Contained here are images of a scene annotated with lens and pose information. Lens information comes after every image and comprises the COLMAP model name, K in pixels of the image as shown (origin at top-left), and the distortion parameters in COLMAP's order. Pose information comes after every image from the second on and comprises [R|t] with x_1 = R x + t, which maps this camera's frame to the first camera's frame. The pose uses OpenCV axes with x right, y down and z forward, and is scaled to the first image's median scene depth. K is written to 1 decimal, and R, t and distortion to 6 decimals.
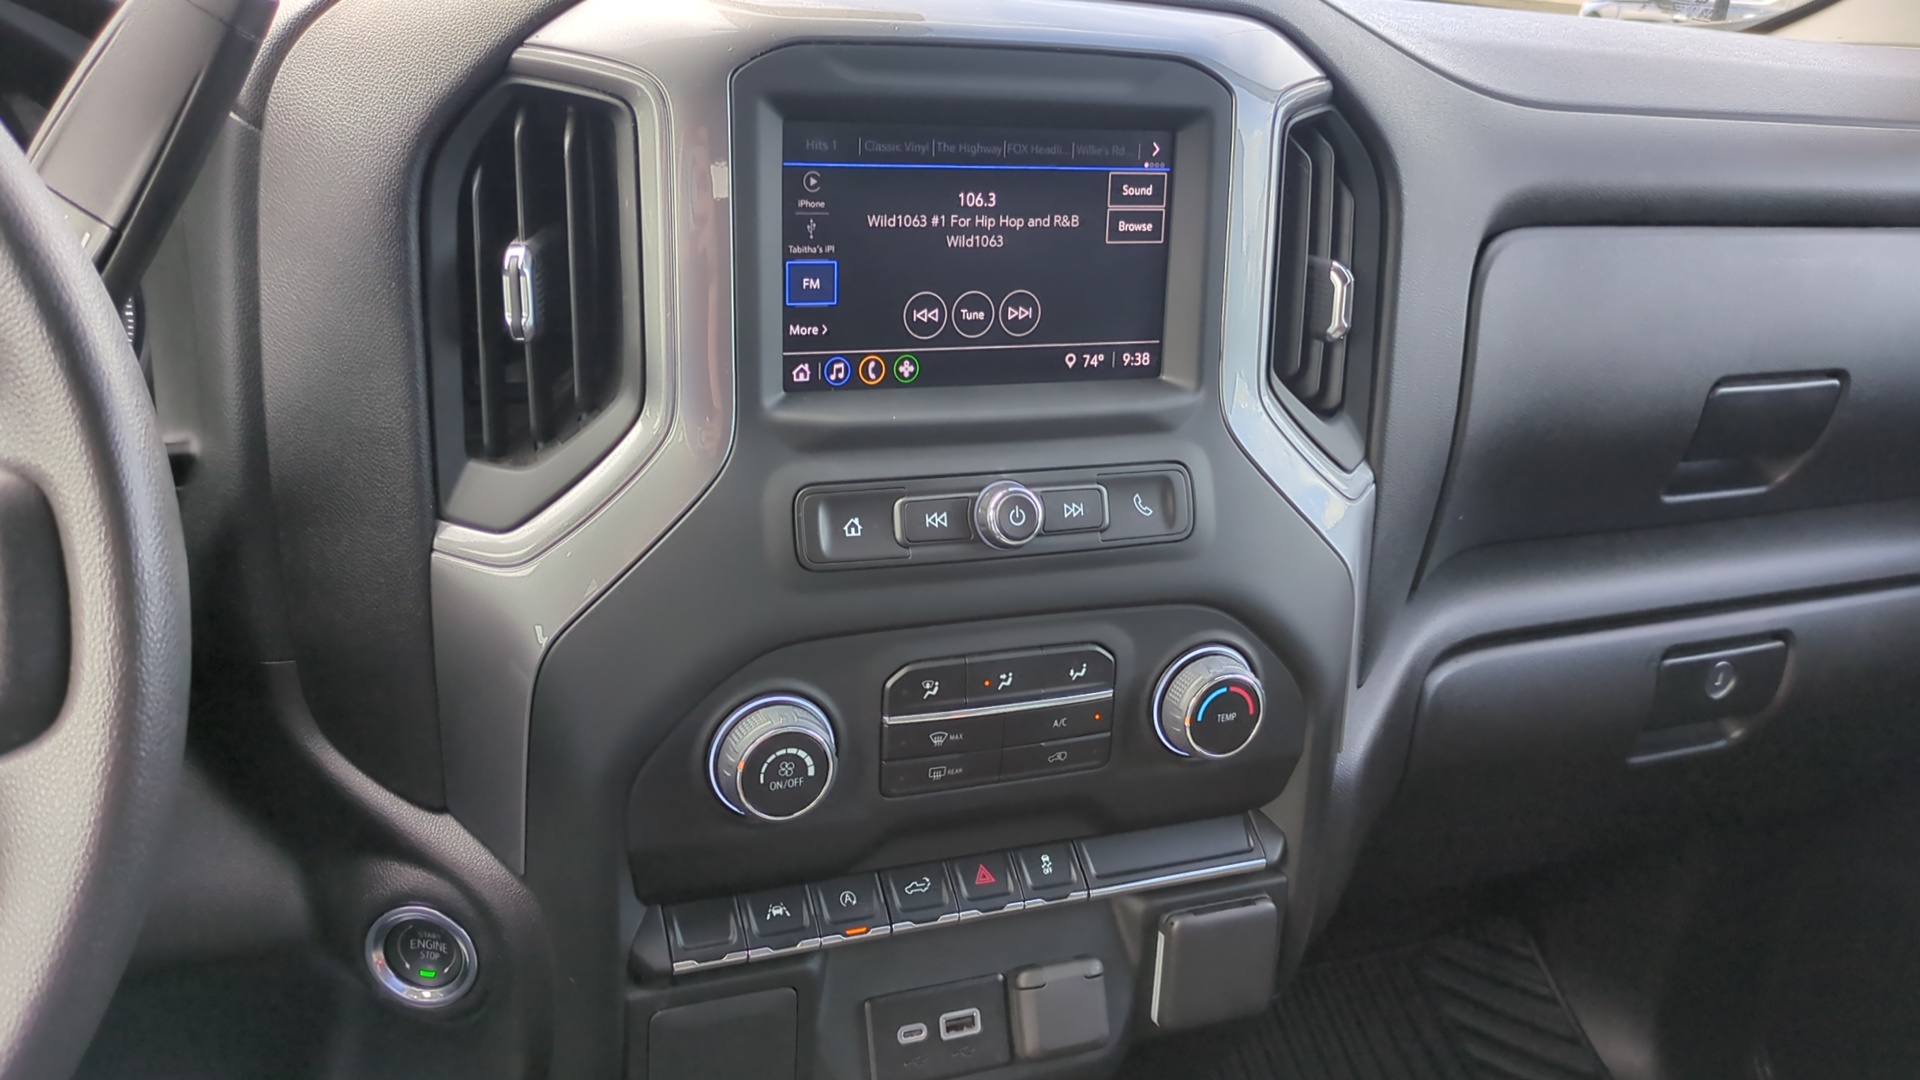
lens RADIAL K [[1573.5, 0, 957.0], [0, 1573.5, 534.6], [0, 0, 1]] dist [0.026143, -0.063453]
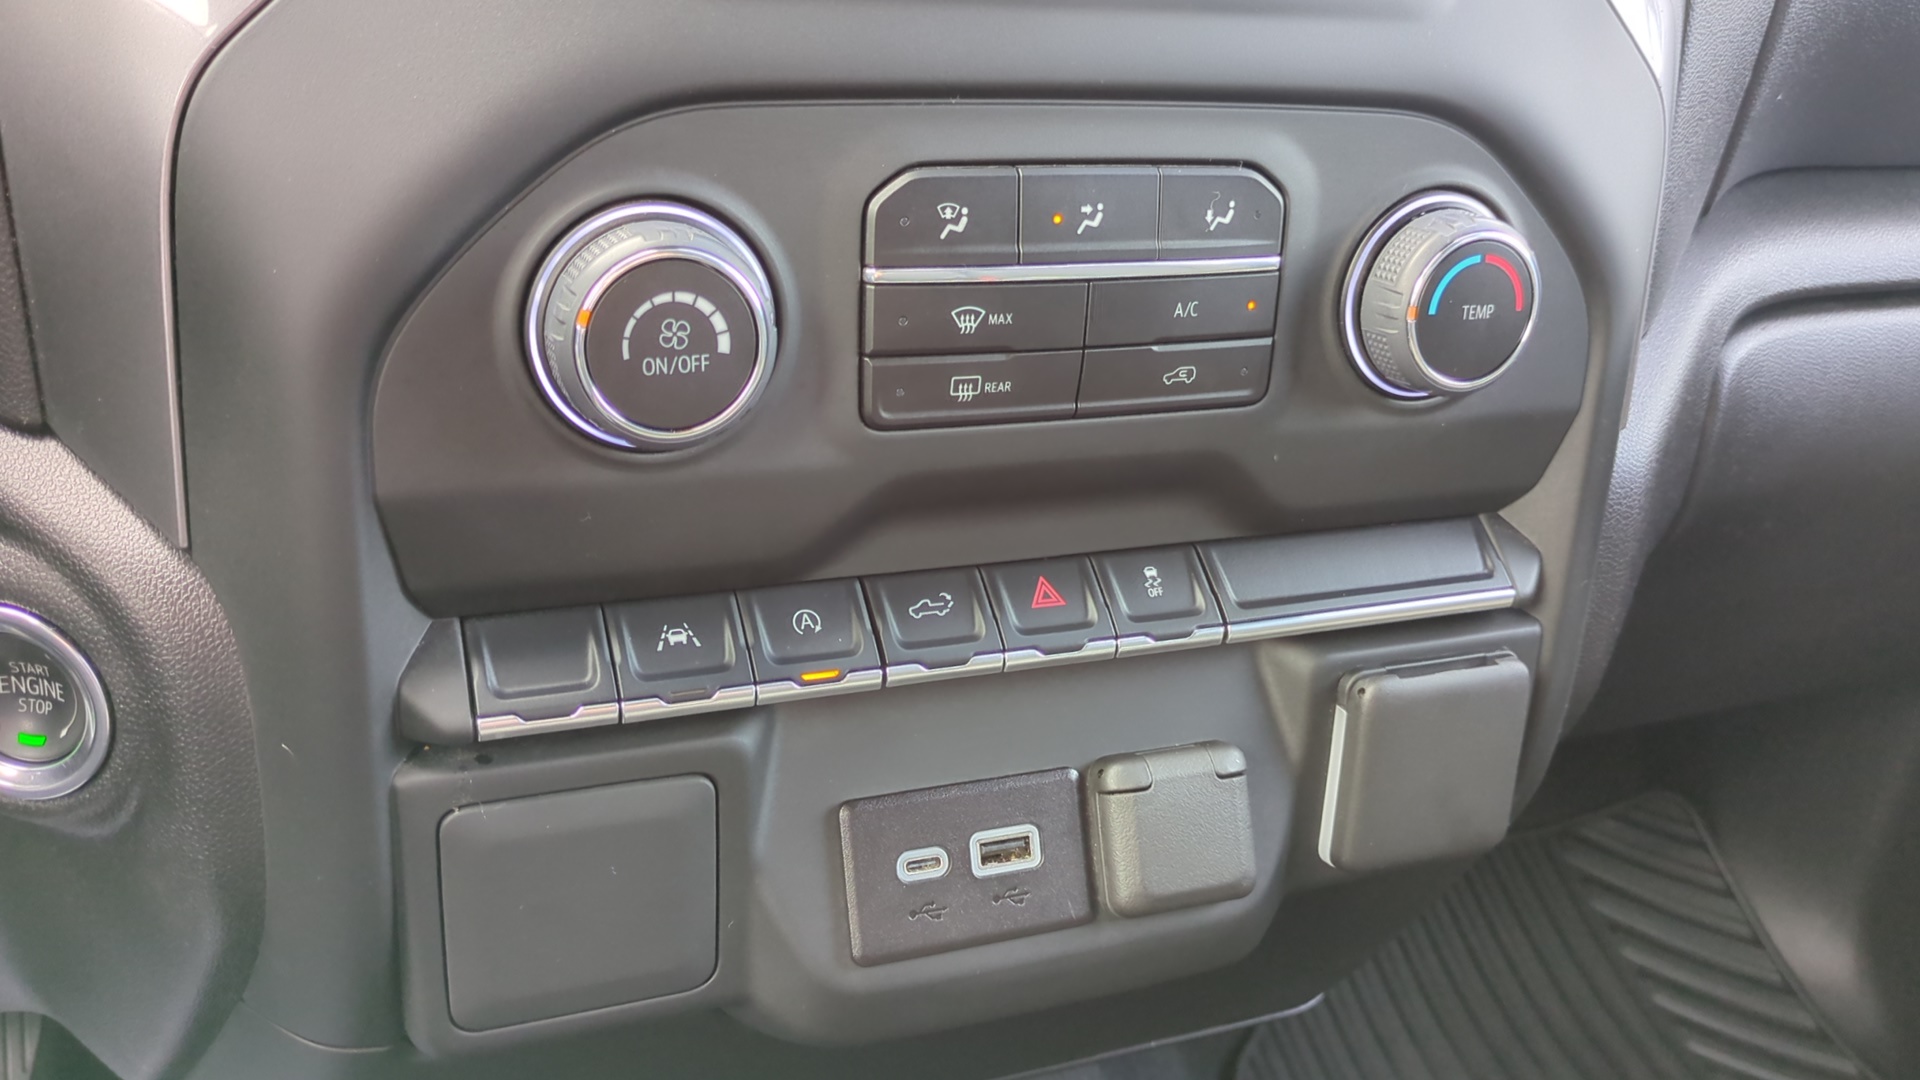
lens RADIAL K [[1573.5, 0, 964.1], [0, 1573.5, 529.3], [0, 0, 1]] dist [0.026143, -0.063453]
pose [[0.999942, 0.000098, -0.010731, -0.007016], [0.000297, 0.999321, 0.036853, 0.173829], [0.010727, -0.036854, 0.999263, 0.432577]]
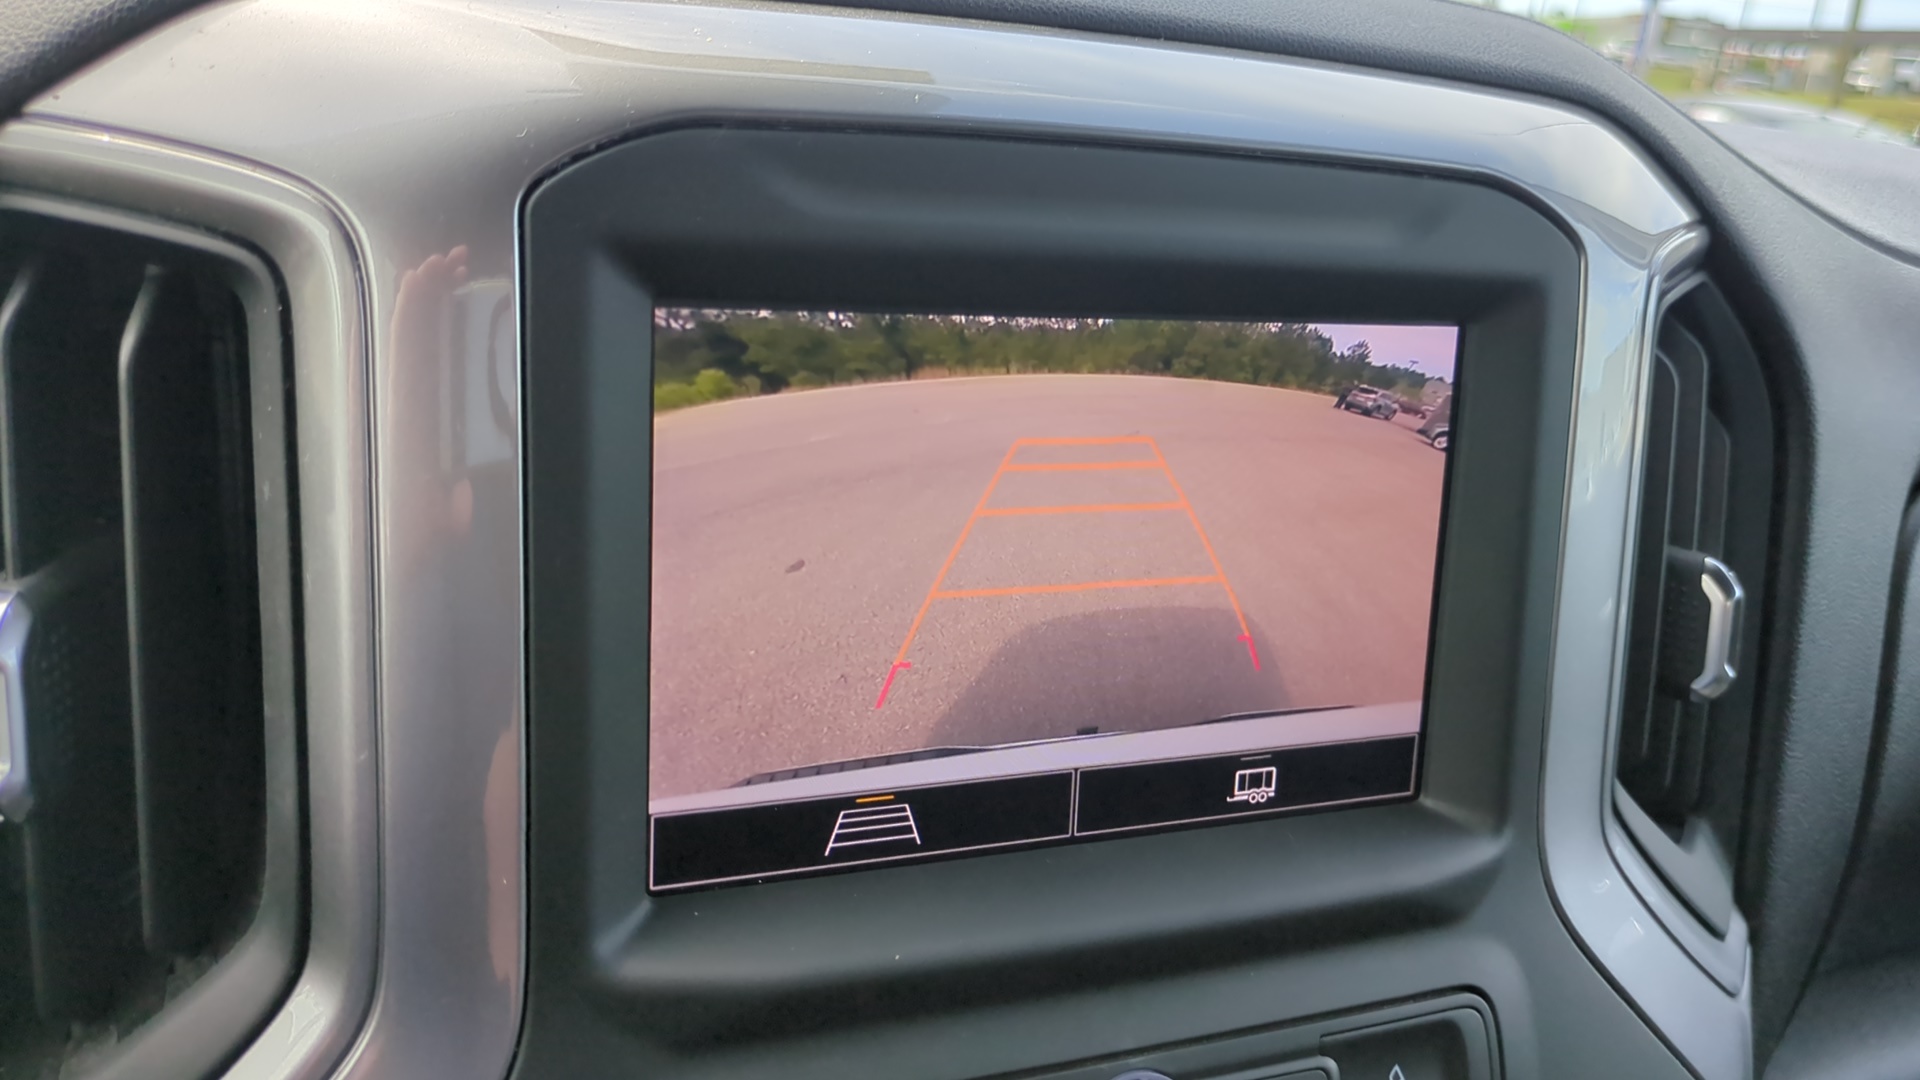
lens RADIAL K [[1573.5, 0, 957.1], [0, 1573.5, 534.6], [0, 0, 1]] dist [0.026143, -0.063453]
pose [[0.999550, 0.010882, 0.027947, -0.033736], [-0.008635, 0.996815, -0.079274, -0.145051], [-0.028721, 0.078997, 0.996461, 0.502143]]
